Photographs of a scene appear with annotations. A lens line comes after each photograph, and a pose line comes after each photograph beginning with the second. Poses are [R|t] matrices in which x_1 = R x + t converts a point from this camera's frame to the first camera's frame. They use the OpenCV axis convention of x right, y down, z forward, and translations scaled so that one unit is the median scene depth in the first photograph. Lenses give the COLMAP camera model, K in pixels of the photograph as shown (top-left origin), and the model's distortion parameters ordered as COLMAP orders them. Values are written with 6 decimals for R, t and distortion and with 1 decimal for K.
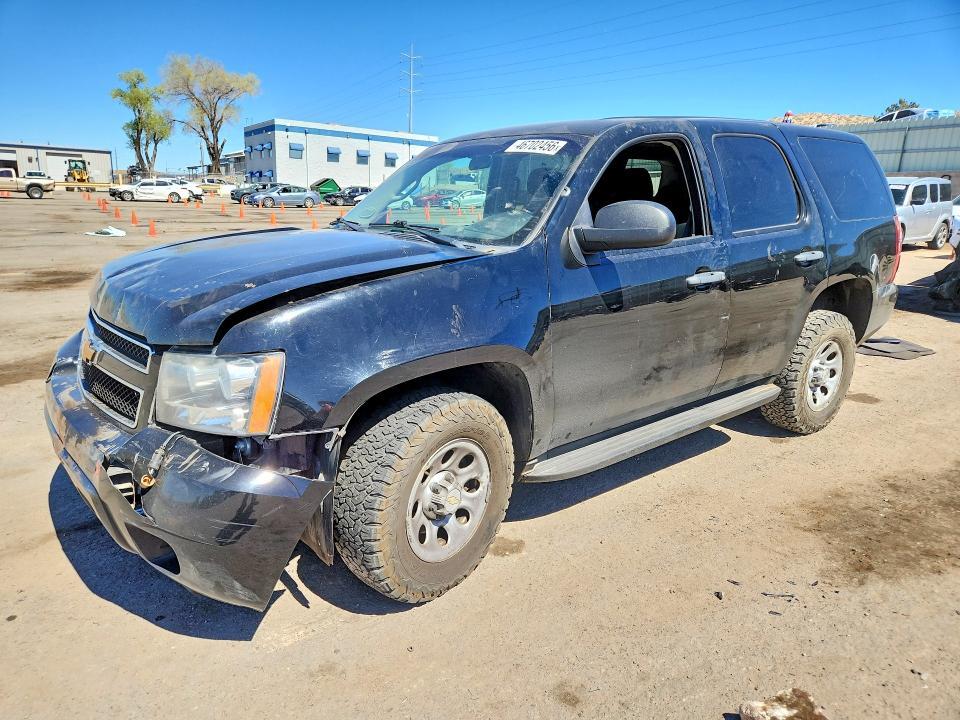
lens RADIAL K [[740.6, 0, 473.2], [0, 740.6, 355.3], [0, 0, 1]] dist [0.003211, -0.006888]
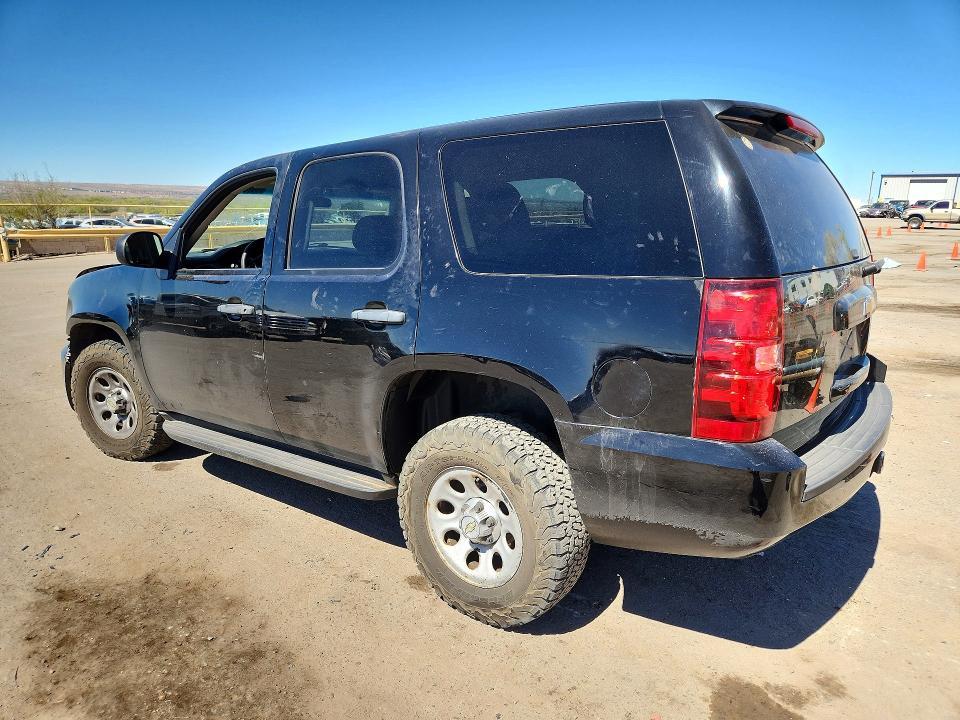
lens RADIAL K [[740.6, 0, 473.2], [0, 740.6, 355.3], [0, 0, 1]] dist [0.003211, -0.006888]
pose [[0.131479, 0.148011, -0.980207, 1.347240], [-0.185144, 0.975059, 0.122400, -0.225727], [0.973876, 0.165386, 0.155603, 1.166755]]
